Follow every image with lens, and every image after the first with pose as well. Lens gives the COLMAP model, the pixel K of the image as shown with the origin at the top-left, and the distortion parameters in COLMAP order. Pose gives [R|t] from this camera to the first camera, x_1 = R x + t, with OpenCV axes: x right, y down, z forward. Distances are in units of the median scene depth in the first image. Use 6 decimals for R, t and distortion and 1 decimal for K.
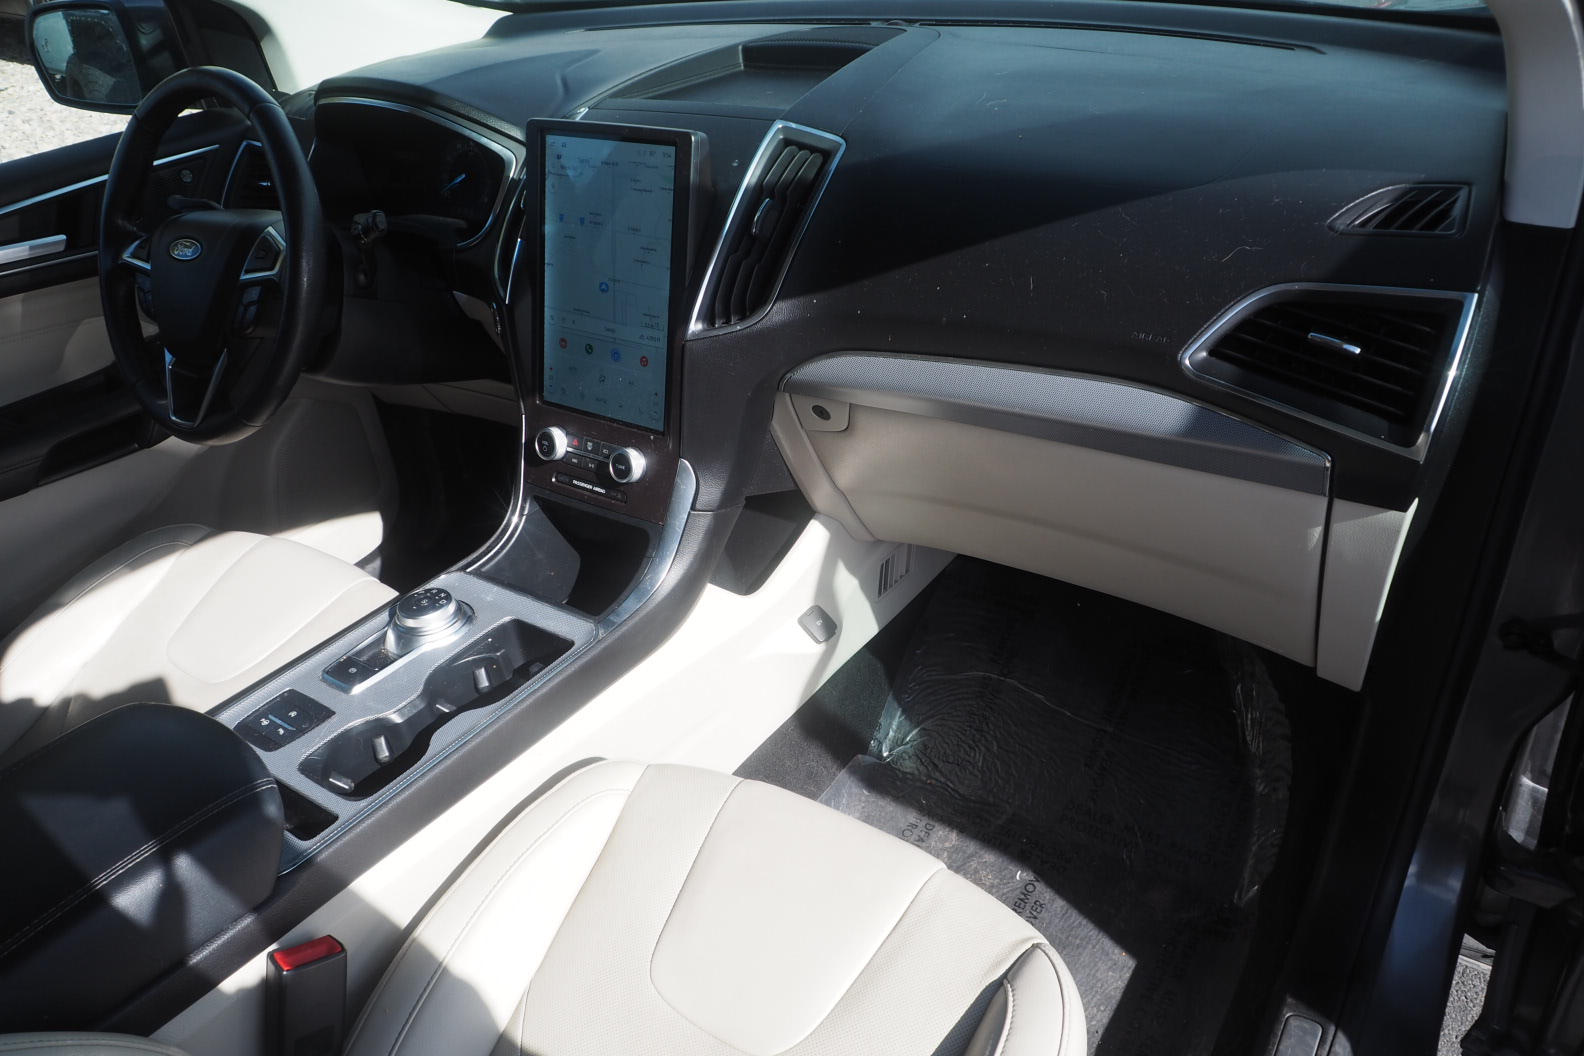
lens RADIAL K [[1115.7, 0, 798.5], [0, 1115.7, 531.2], [0, 0, 1]] dist [-0.032498, 0.001904]
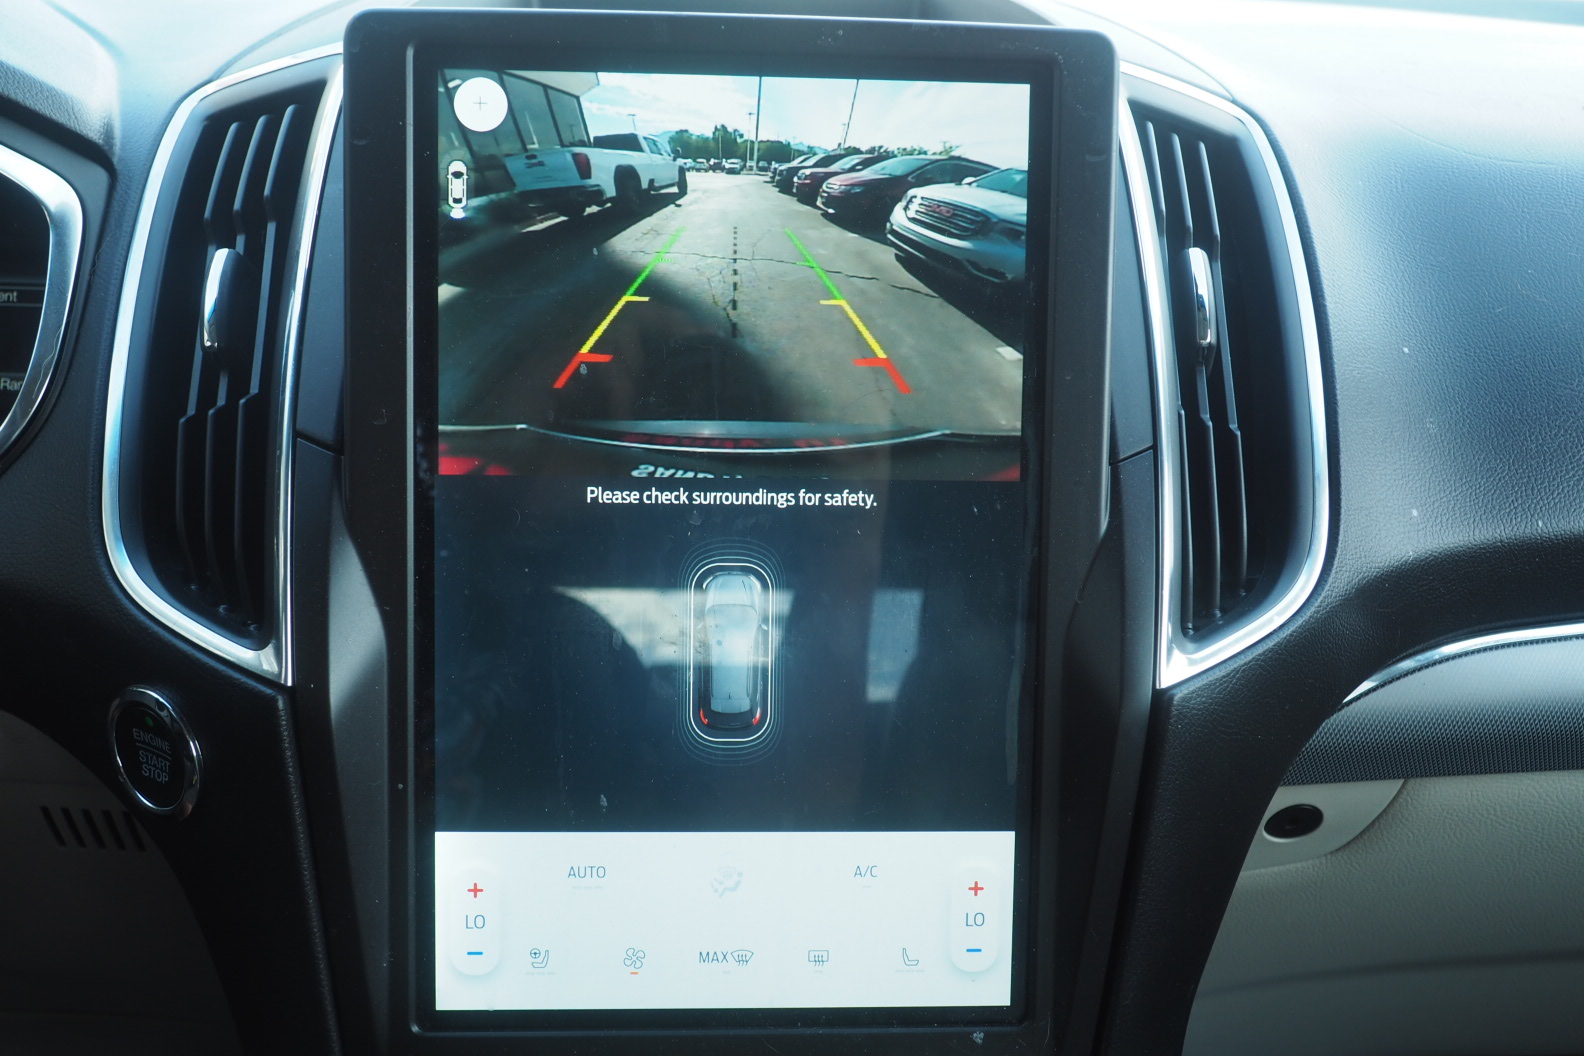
lens RADIAL K [[1536.9, 0, 788.9], [0, 1536.9, 523.6], [0, 0, 1]] dist [-0.004568, -0.003255]
pose [[0.789055, -0.114150, 0.603624, -0.389926], [0.248926, 0.957715, -0.144284, -0.163521], [-0.561630, 0.264106, 0.784105, 0.656120]]
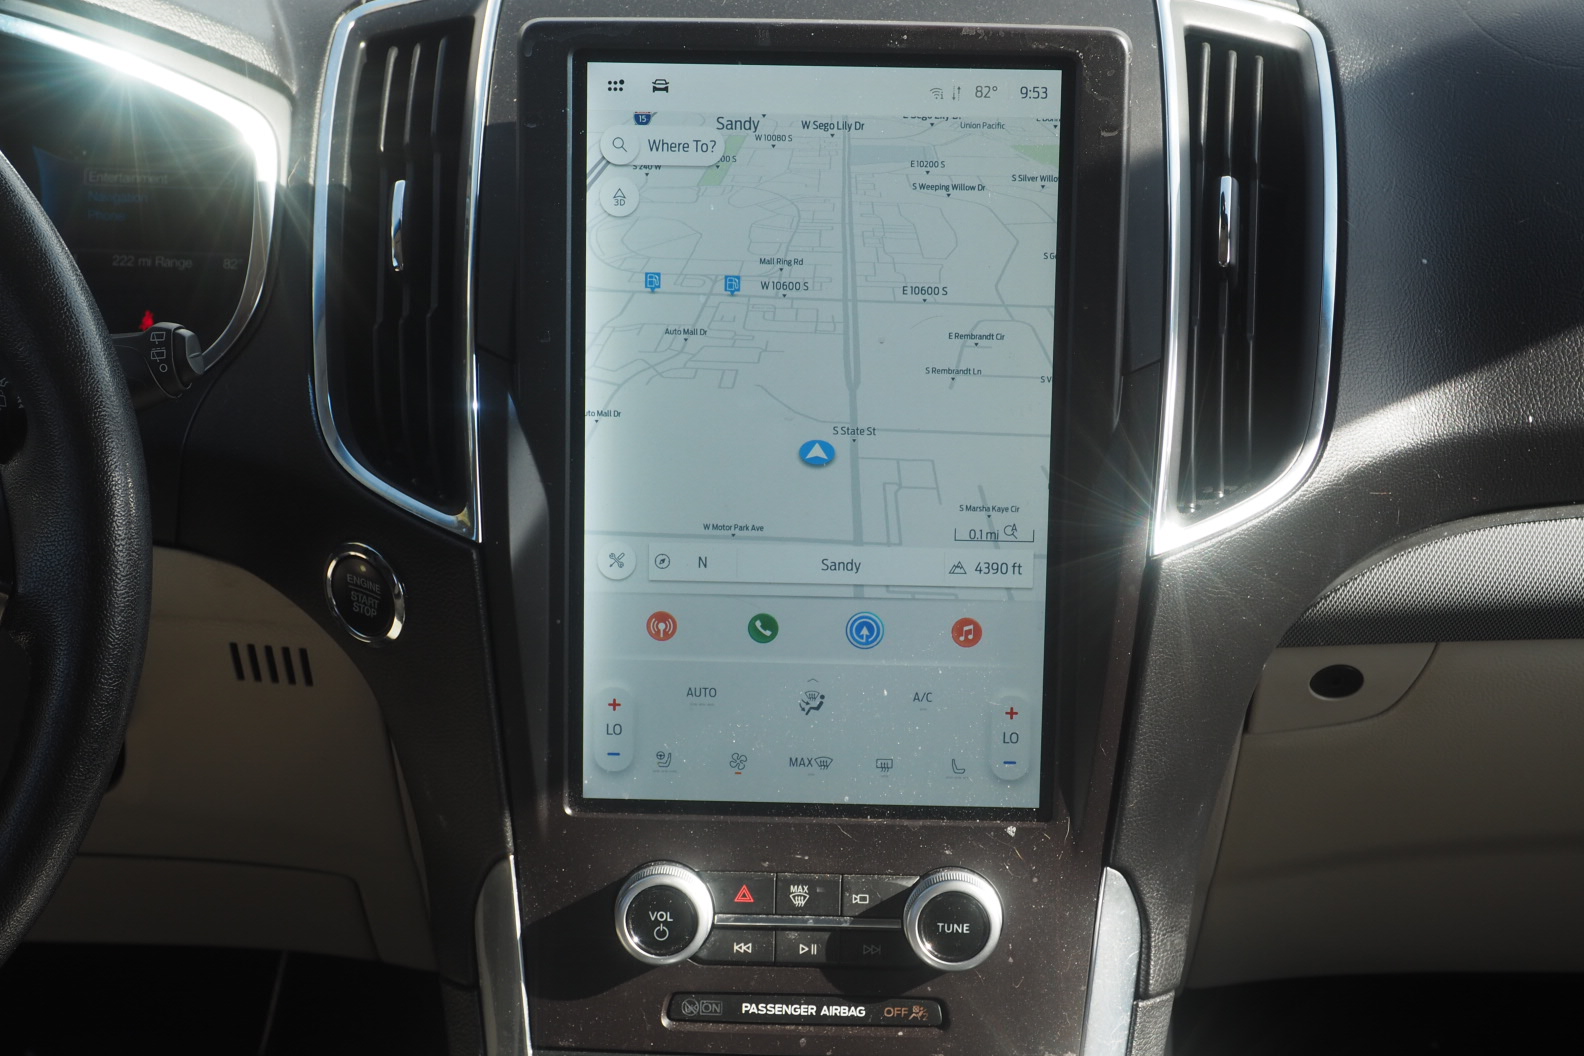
lens RADIAL K [[3089.7, 0, 760.4], [0, 3089.7, 523.5], [0, 0, 1]] dist [0.013677, -0.003196]
pose [[0.839347, -0.155410, 0.520908, -0.699183], [0.228542, 0.970343, -0.078757, -0.117872], [-0.493220, 0.185154, 0.849972, 0.148776]]
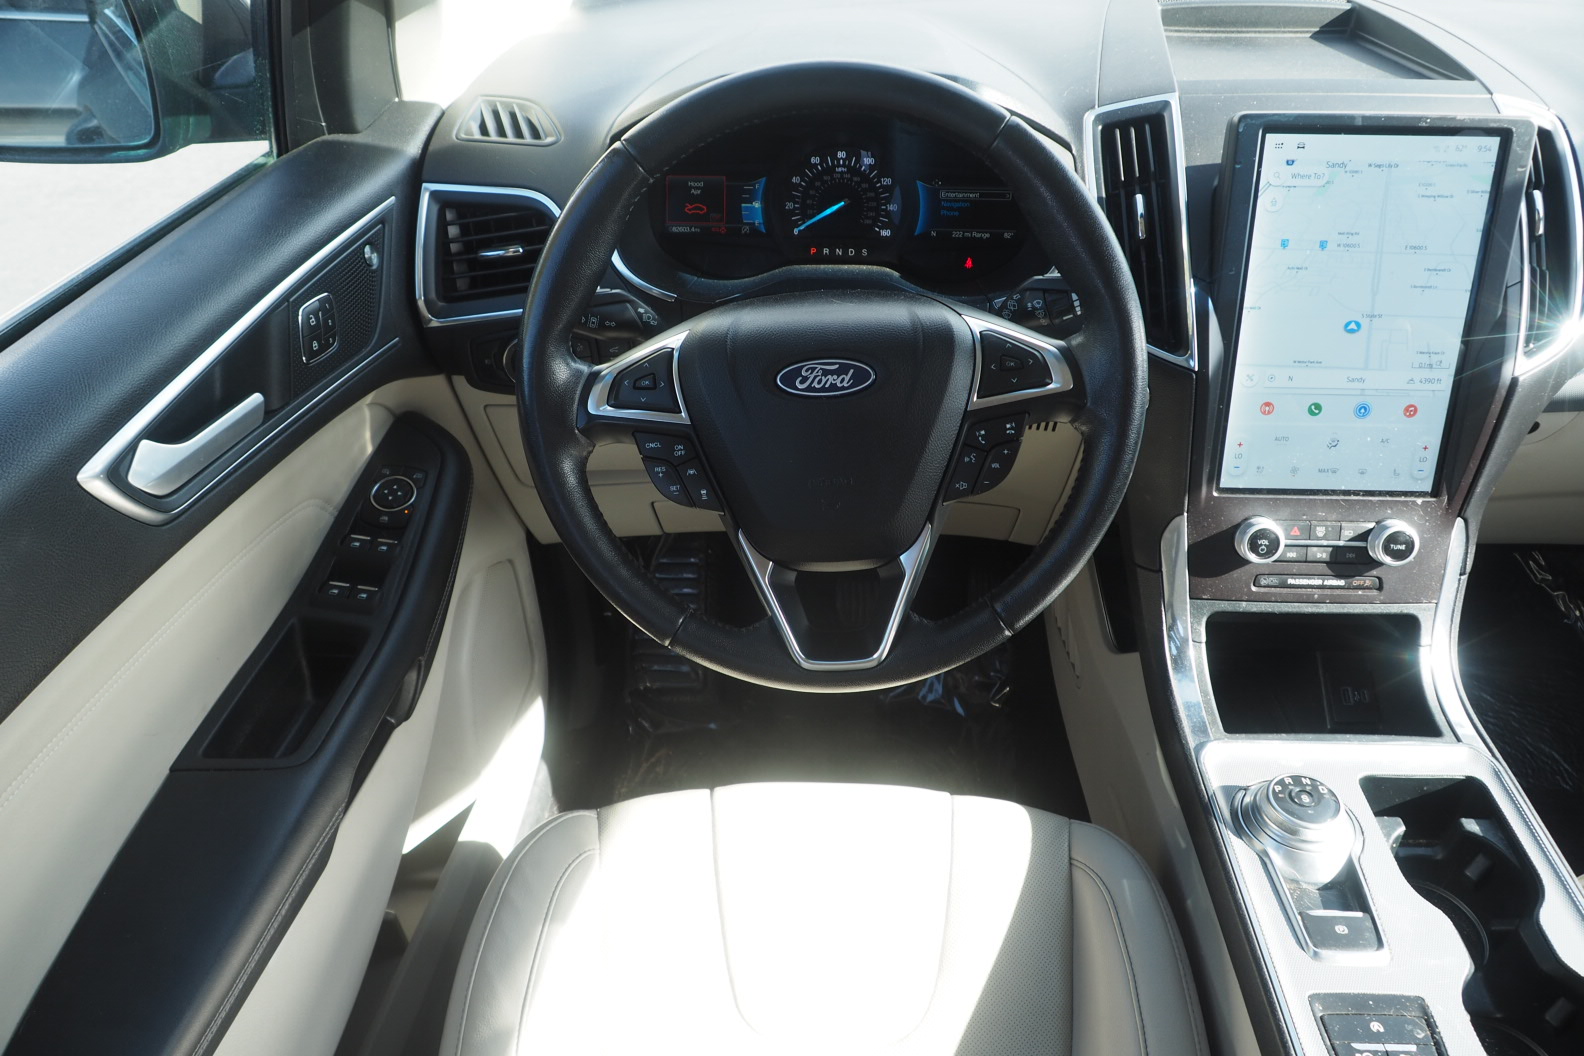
lens RADIAL K [[1115.7, 0, 798.5], [0, 1115.7, 531.2], [0, 0, 1]] dist [-0.032498, 0.001904]
pose [[0.852445, -0.250132, 0.459099, -0.860663], [0.235747, 0.967685, 0.089497, -0.233858], [-0.466649, 0.031940, 0.883866, 0.492267]]
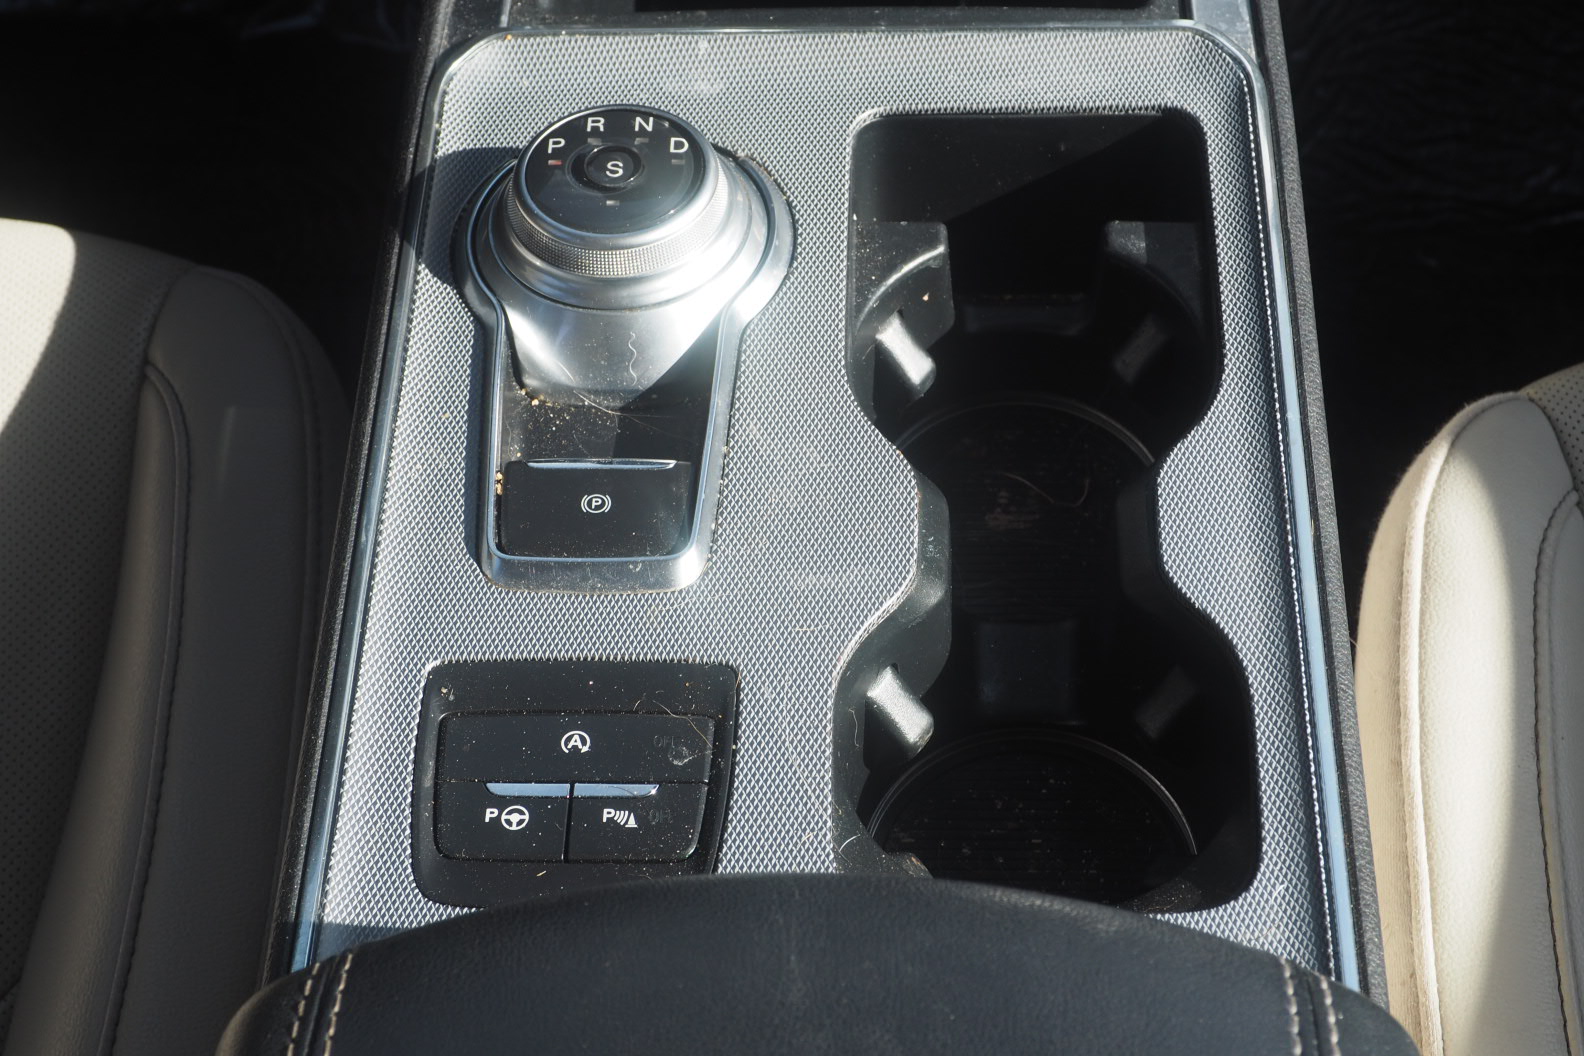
lens RADIAL K [[2729.7, 0, 792.0], [0, 2729.7, 528.0], [0, 0, 1]] dist [-0.010759, -0.009053]
pose [[0.840456, -0.397636, 0.368131, -0.545332], [0.261155, 0.892485, 0.367790, -0.081804], [-0.474797, -0.212972, 0.853938, 0.398121]]
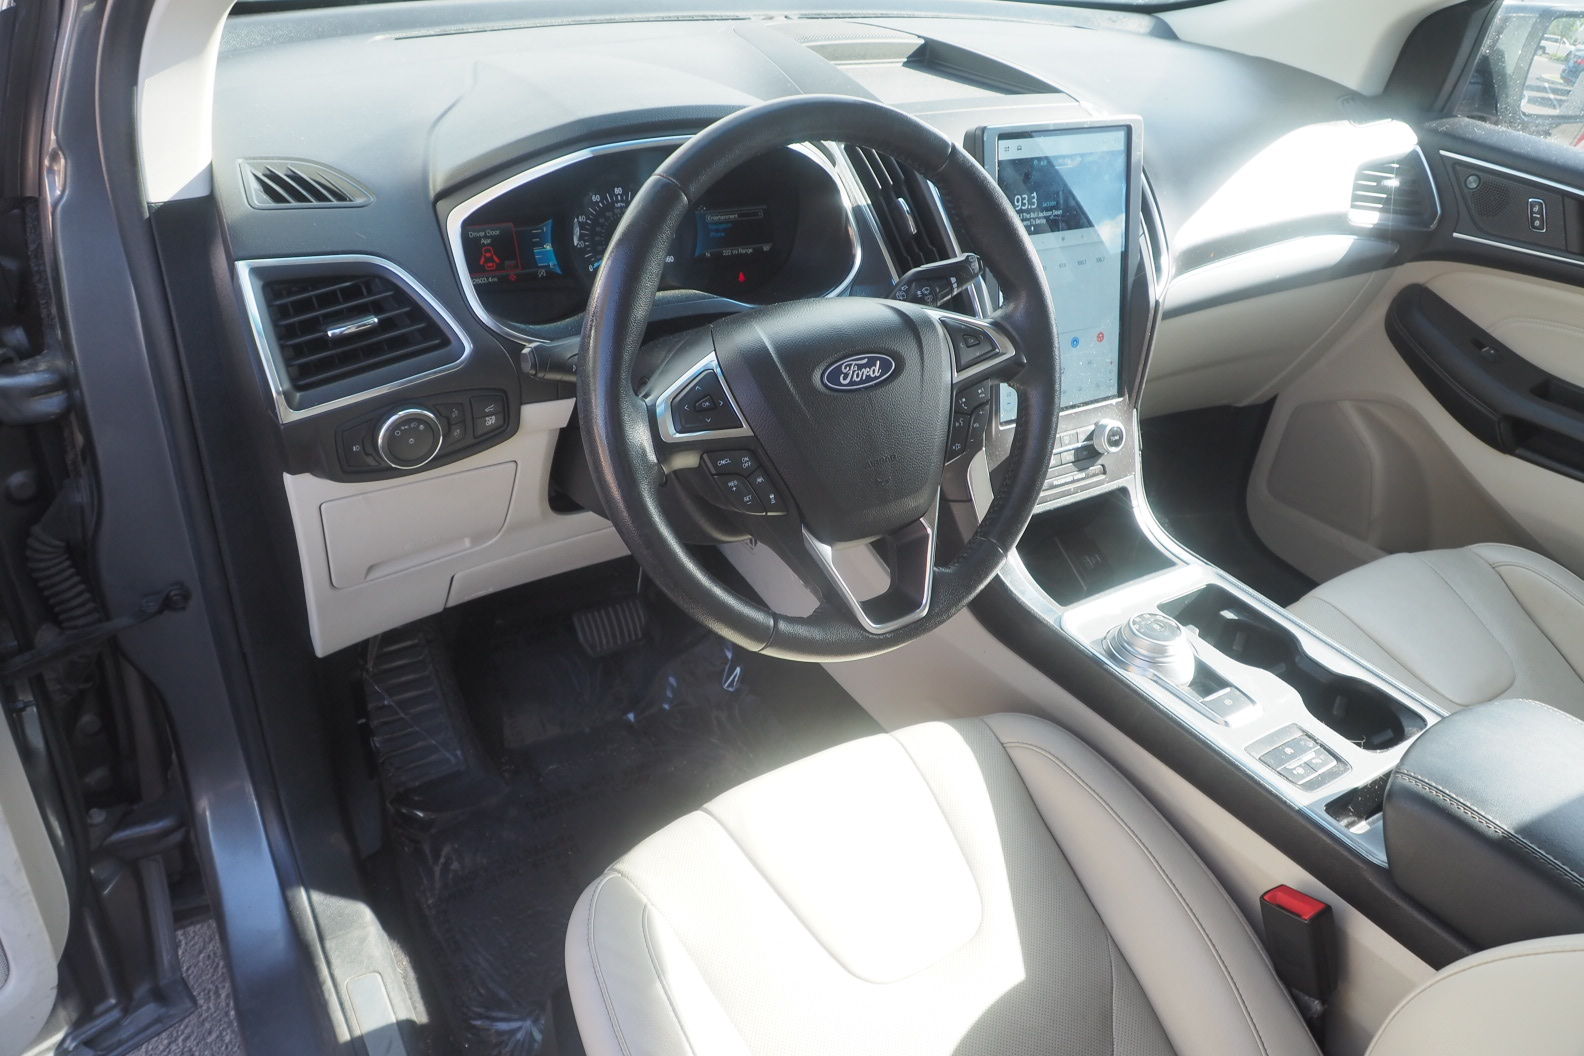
lens RADIAL K [[1115.7, 0, 798.5], [0, 1115.7, 531.2], [0, 0, 1]] dist [-0.032498, 0.001904]
pose [[0.391617, -0.403137, 0.827113, -1.164032], [0.397470, 0.884834, 0.243079, -0.348519], [-0.829852, 0.233559, 0.506751, 0.716661]]
